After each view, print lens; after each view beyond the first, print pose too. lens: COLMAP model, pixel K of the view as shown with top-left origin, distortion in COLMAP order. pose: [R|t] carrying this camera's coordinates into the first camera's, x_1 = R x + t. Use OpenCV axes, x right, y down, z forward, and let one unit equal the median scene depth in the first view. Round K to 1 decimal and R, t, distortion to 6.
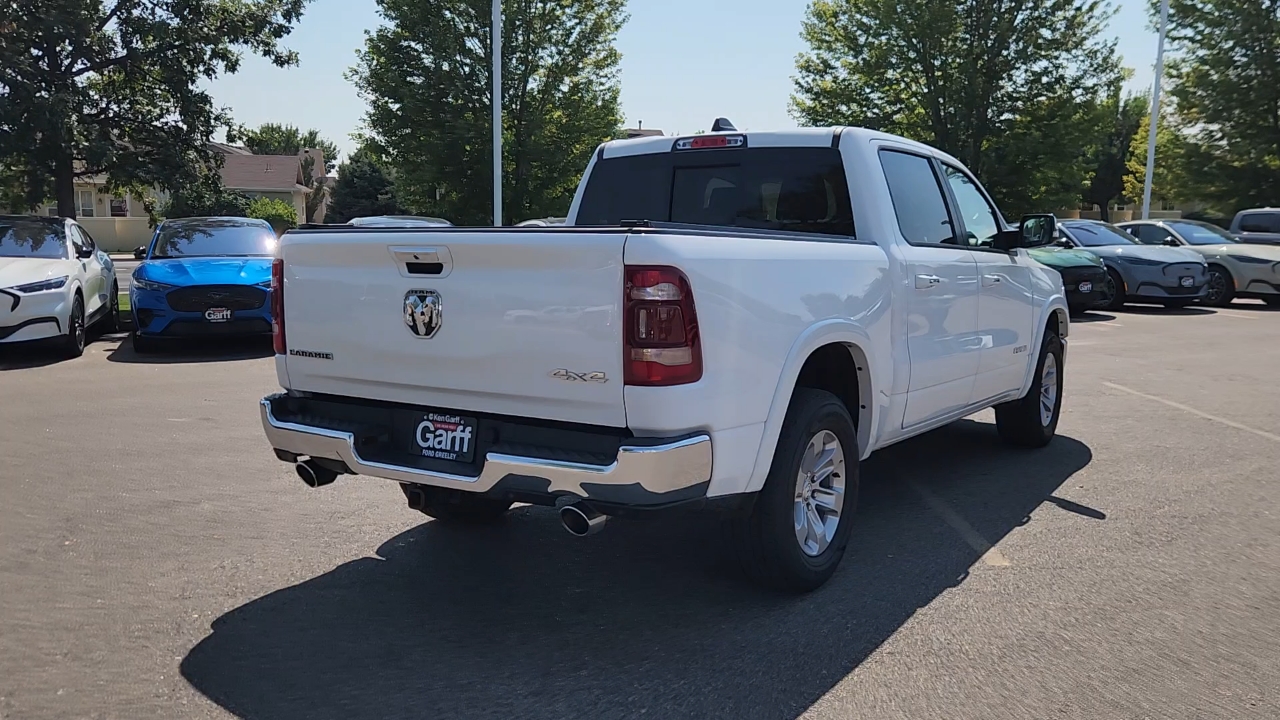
lens RADIAL K [[1070.2, 0, 633.7], [0, 1070.2, 362.0], [0, 0, 1]] dist [0.029201, -0.011171]
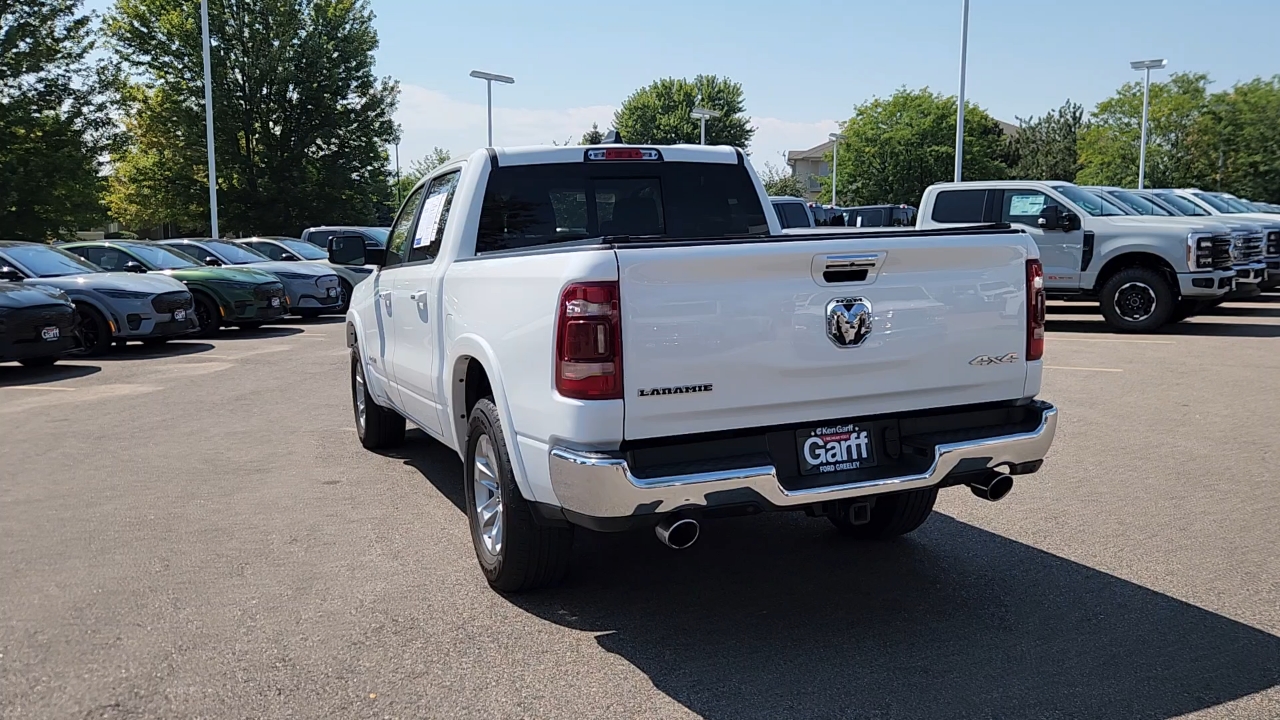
lens RADIAL K [[1073.4, 0, 629.0], [0, 1073.4, 362.1], [0, 0, 1]] dist [0.021590, 0.000116]
pose [[0.573273, -0.111689, 0.811717, -0.862201], [0.127854, 0.990725, 0.046023, -0.062284], [-0.809328, 0.077397, 0.582235, 0.464613]]
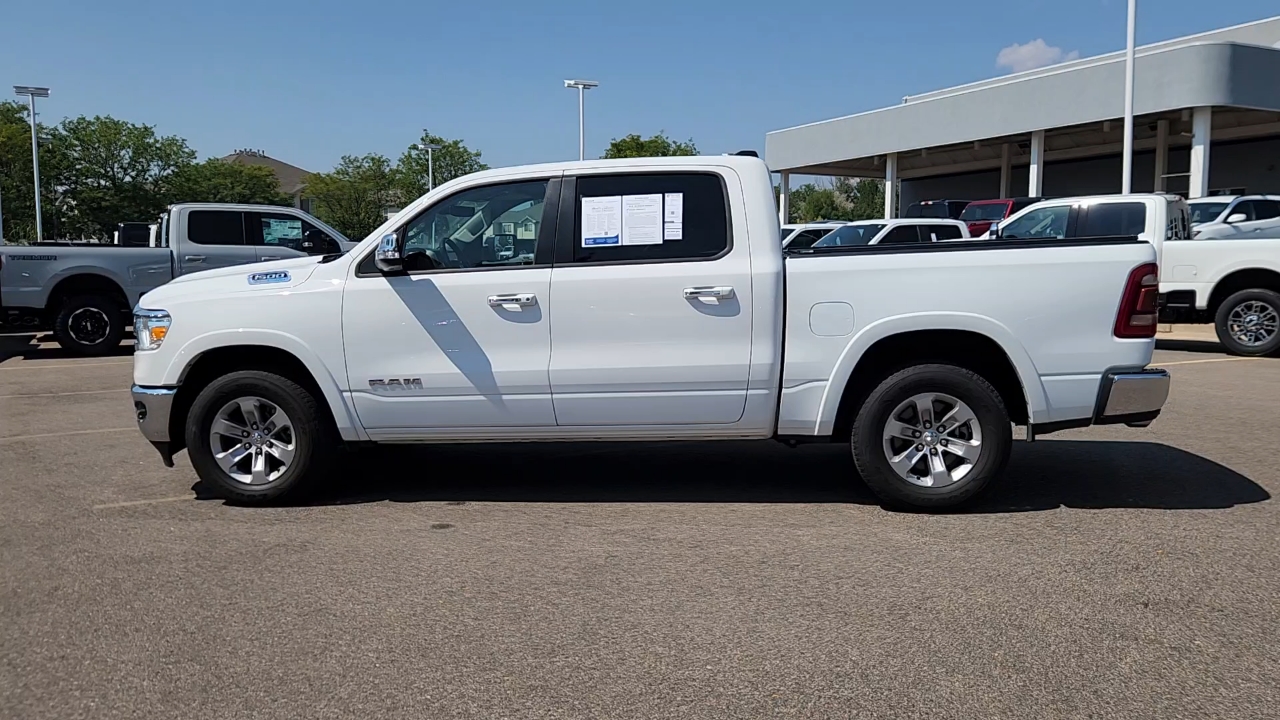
lens RADIAL K [[1073.4, 0, 629.0], [0, 1073.4, 362.1], [0, 0, 1]] dist [0.021590, 0.000116]
pose [[-0.436282, -0.092859, 0.895006, -1.083586], [0.117339, 0.980296, 0.158906, -0.229088], [-0.892126, 0.174347, -0.416790, 1.879115]]
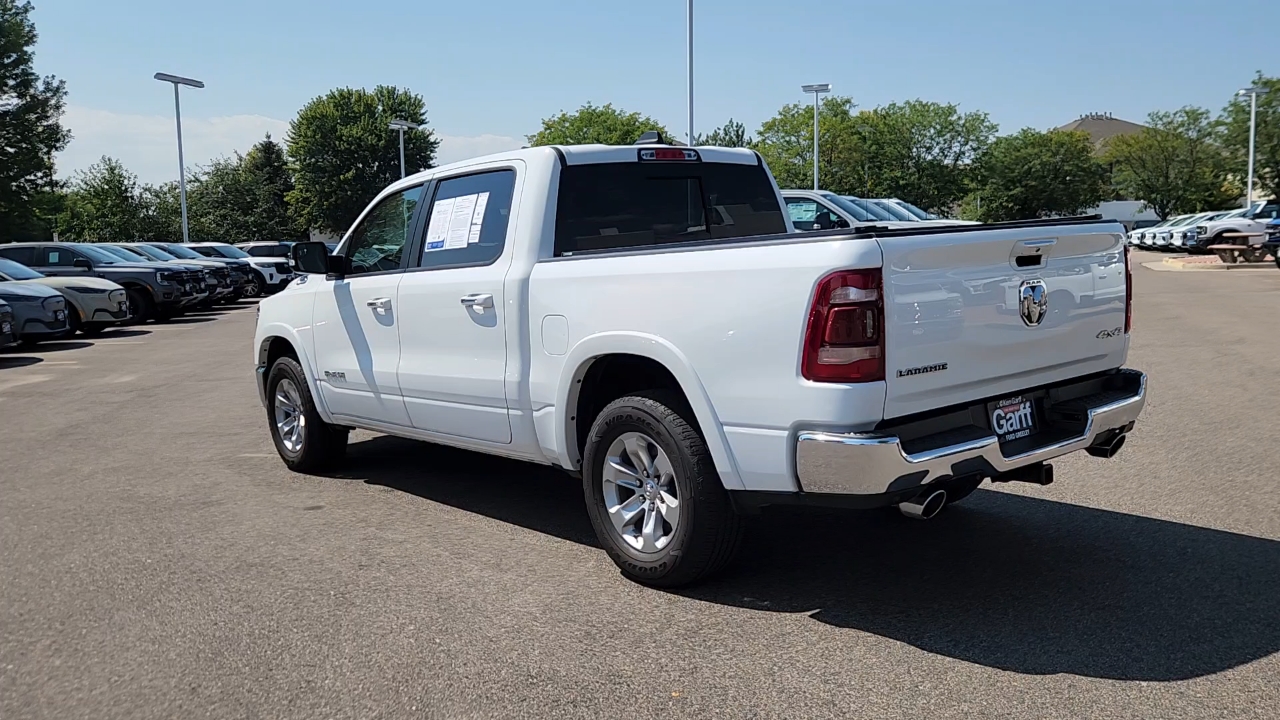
lens RADIAL K [[1073.4, 0, 629.0], [0, 1073.4, 362.1], [0, 0, 1]] dist [0.021590, 0.000116]
pose [[0.305460, -0.122997, 0.944228, -1.050615], [0.158603, 0.984342, 0.076913, -0.104392], [-0.938903, 0.126264, 0.320185, 0.811656]]
